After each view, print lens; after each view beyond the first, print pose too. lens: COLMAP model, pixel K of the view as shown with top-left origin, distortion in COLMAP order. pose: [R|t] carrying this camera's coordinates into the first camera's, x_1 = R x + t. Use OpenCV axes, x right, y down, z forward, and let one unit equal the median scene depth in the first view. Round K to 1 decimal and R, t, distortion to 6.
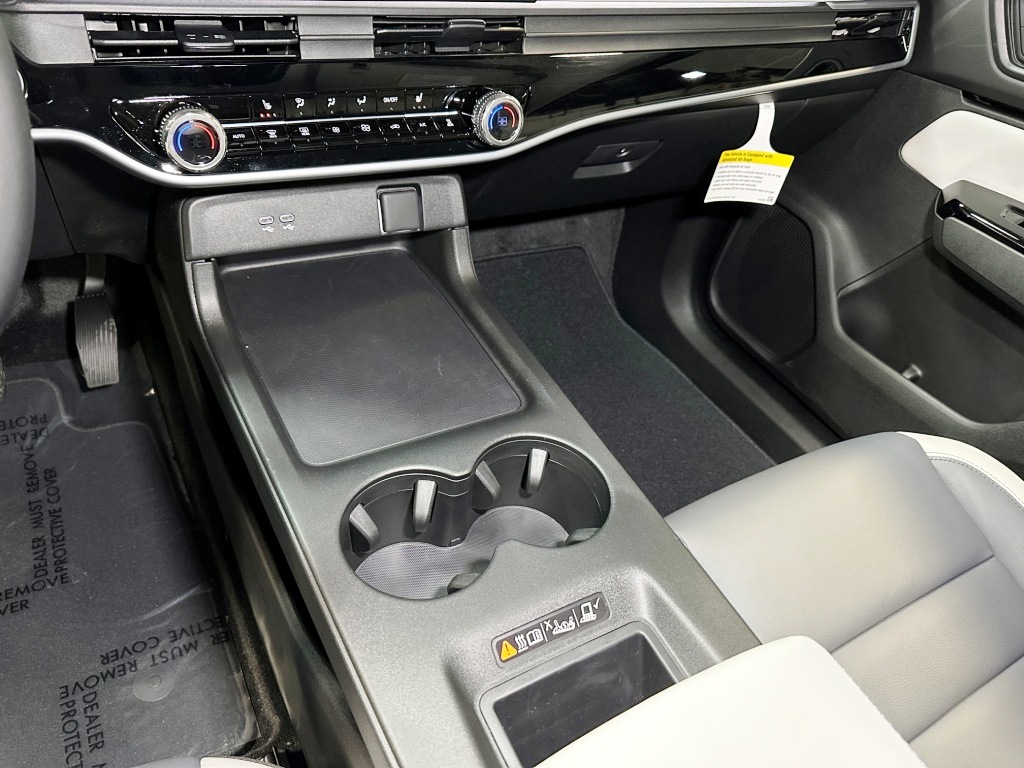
lens RADIAL K [[736.5, 0, 512.0], [0, 736.5, 384.0], [0, 0, 1]] dist [0.003871, -0.004139]
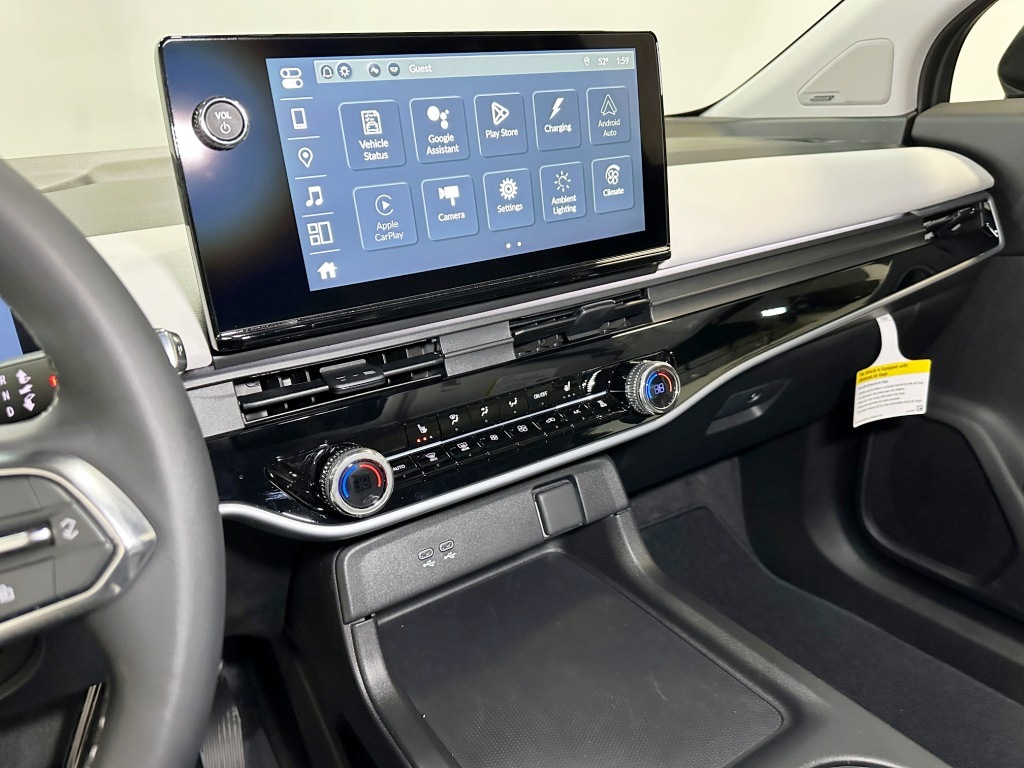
lens RADIAL K [[760.7, 0, 561.1], [0, 760.7, 383.5], [0, 0, 1]] dist [0.222098, -0.380518]
pose [[0.971899, -0.233410, -0.030528, -0.091441], [0.206332, 0.907123, -0.366817, -0.031189], [0.113312, 0.350210, 0.929792, 0.079464]]
